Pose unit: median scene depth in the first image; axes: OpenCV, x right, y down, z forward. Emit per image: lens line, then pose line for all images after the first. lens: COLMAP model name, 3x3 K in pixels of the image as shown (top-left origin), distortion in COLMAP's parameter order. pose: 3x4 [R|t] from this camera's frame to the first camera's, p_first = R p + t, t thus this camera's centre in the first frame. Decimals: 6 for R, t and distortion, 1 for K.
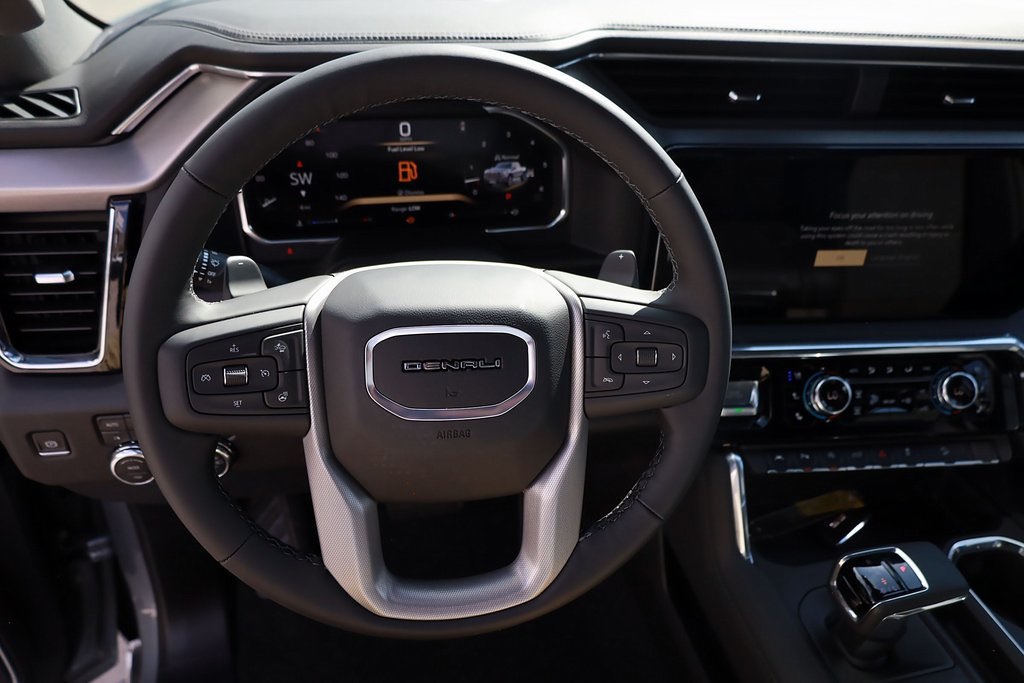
lens RADIAL K [[697.5, 0, 512.0], [0, 697.5, 341.5], [0, 0, 1]] dist [-0.003688, -0.004999]
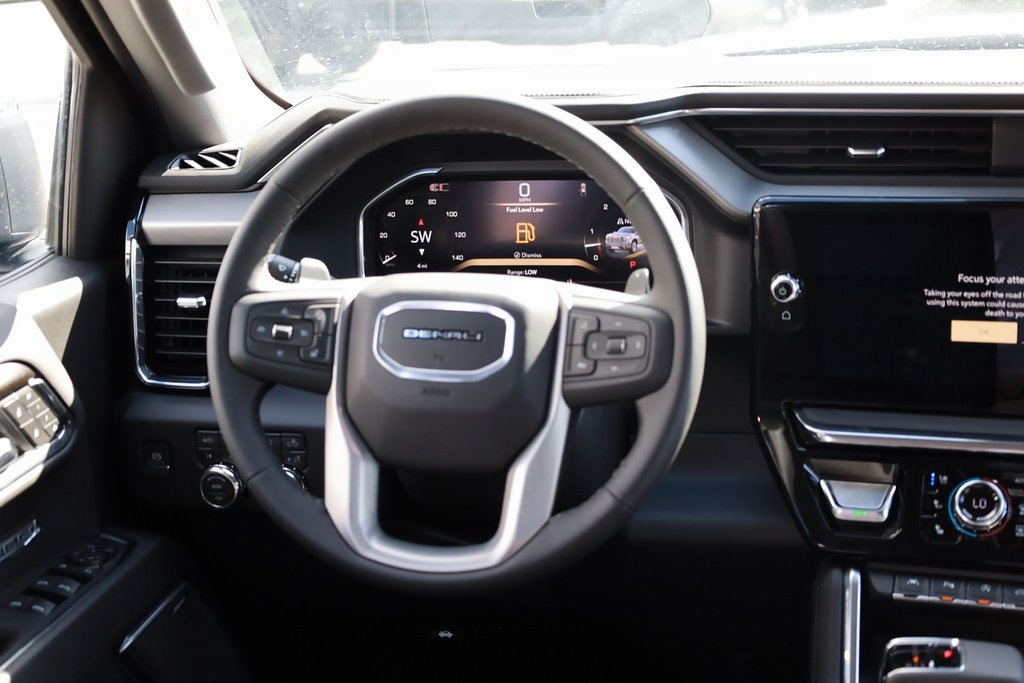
lens RADIAL K [[1589.0, 0, 515.2], [0, 1589.0, 360.4], [0, 0, 1]] dist [-0.006718, -0.049585]
pose [[0.909281, 0.037320, -0.414507, 0.757940], [-0.157496, 0.952757, -0.259711, 0.497060], [0.385232, 0.301433, 0.872201, -0.862112]]
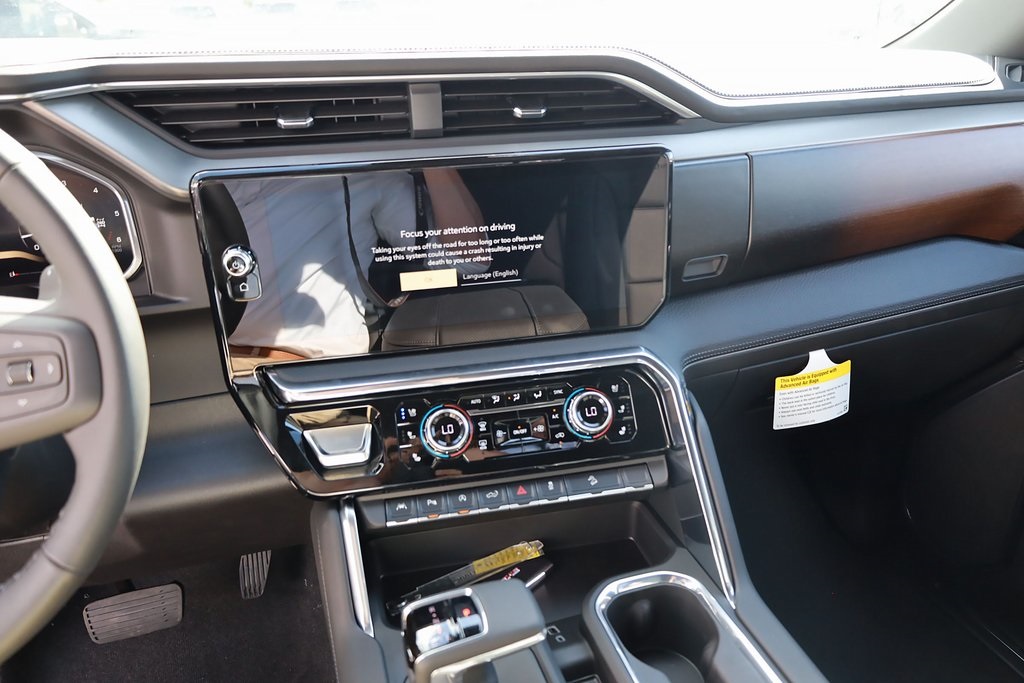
lens RADIAL K [[697.5, 0, 512.0], [0, 697.5, 341.5], [0, 0, 1]] dist [-0.003688, -0.004999]
pose [[0.992773, -0.093849, 0.074793, 0.511107], [0.104347, 0.982898, -0.151737, 0.116728], [-0.059273, 0.158444, 0.985587, 0.085346]]
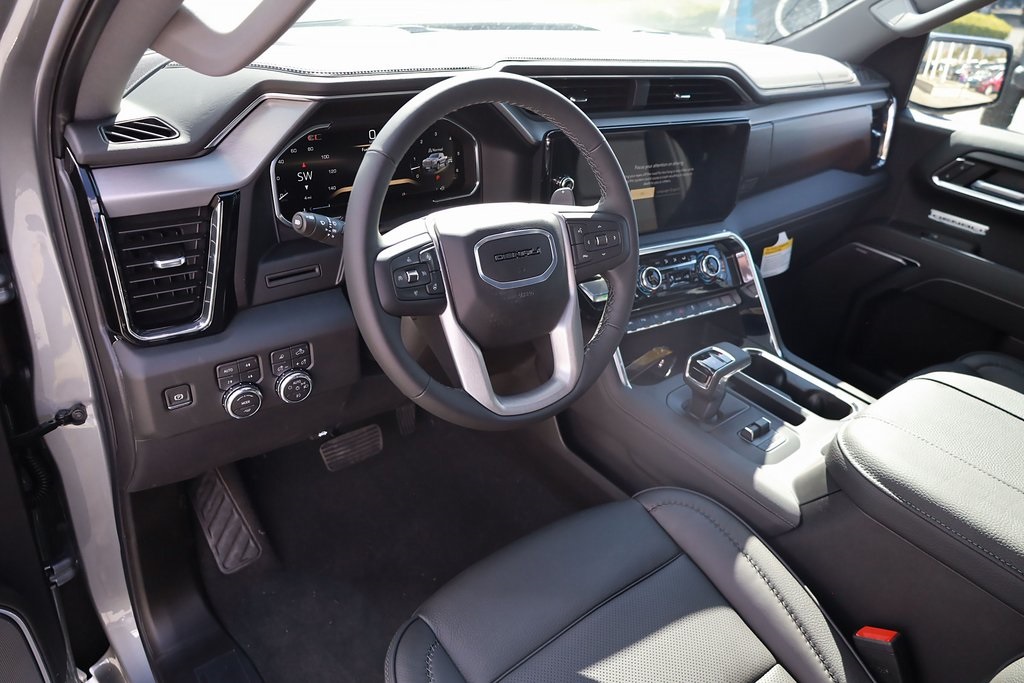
lens RADIAL K [[697.5, 0, 512.0], [0, 697.5, 341.5], [0, 0, 1]] dist [-0.003688, -0.004999]
pose [[0.896286, -0.187939, 0.401684, -0.541195], [0.201086, 0.979526, 0.009612, 0.147494], [-0.395266, 0.072158, 0.915728, -0.370198]]
